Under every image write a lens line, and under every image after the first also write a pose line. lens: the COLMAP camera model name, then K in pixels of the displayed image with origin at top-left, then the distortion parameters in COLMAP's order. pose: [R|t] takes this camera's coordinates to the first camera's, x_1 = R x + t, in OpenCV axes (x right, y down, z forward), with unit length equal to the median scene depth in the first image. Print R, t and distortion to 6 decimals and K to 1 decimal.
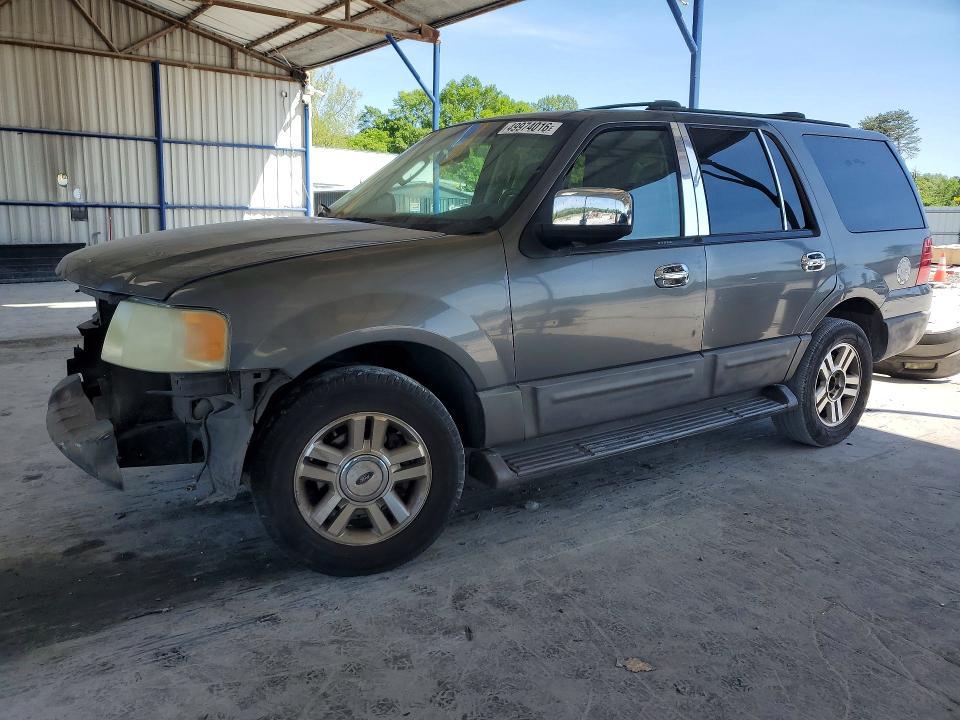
lens RADIAL K [[790.9, 0, 474.8], [0, 790.9, 357.2], [0, 0, 1]] dist [0.015397, 0.013423]
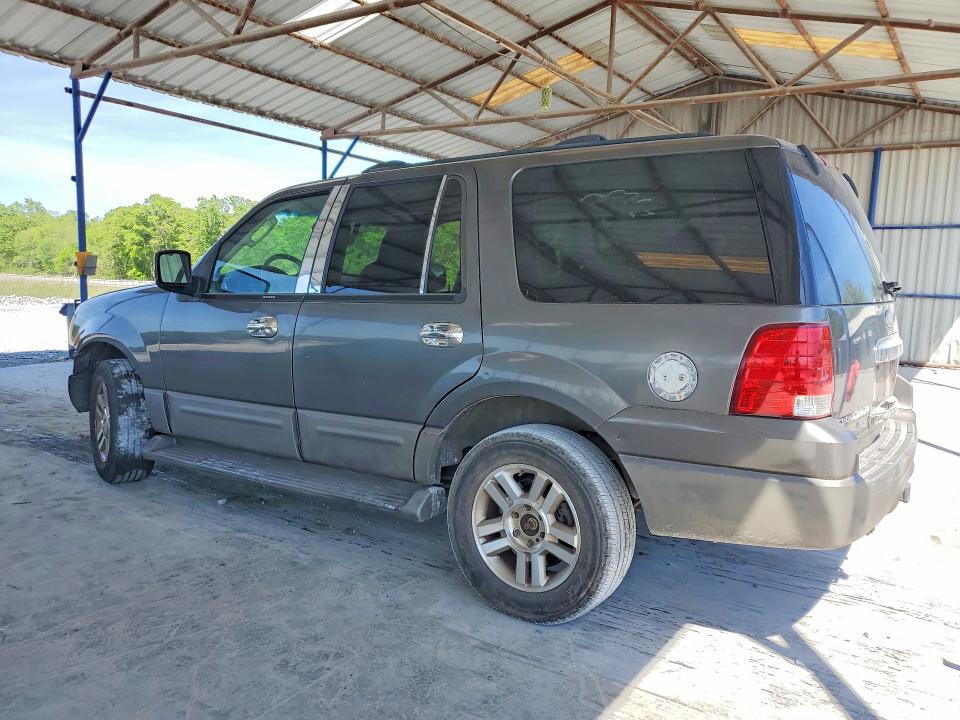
lens RADIAL K [[798.7, 0, 494.4], [0, 798.7, 371.6], [0, 0, 1]] dist [0.004501, 0.008076]
pose [[0.306278, 0.097789, -0.946906, 0.427096], [-0.198961, 0.979317, 0.036783, -0.044949], [0.930918, 0.177131, 0.319399, 0.296805]]
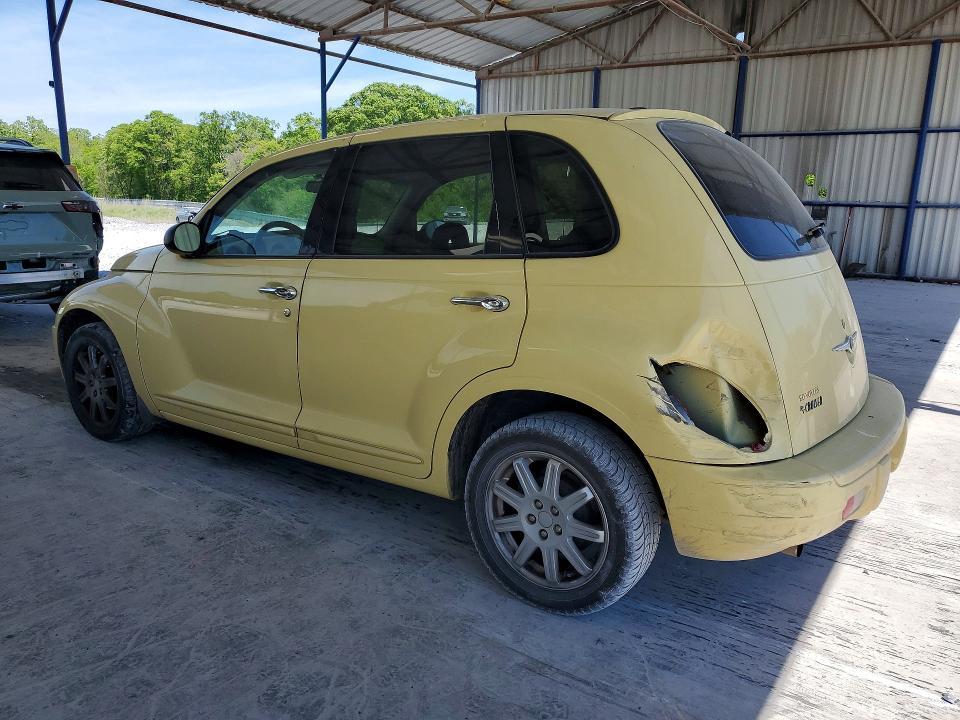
lens RADIAL K [[790.9, 0, 474.8], [0, 790.9, 357.2], [0, 0, 1]] dist [0.015397, 0.013423]
pose [[0.278822, 0.177919, -0.943718, 0.360061], [-0.194390, 0.972802, 0.125970, -0.043970], [0.940463, 0.148326, 0.305824, 0.306952]]
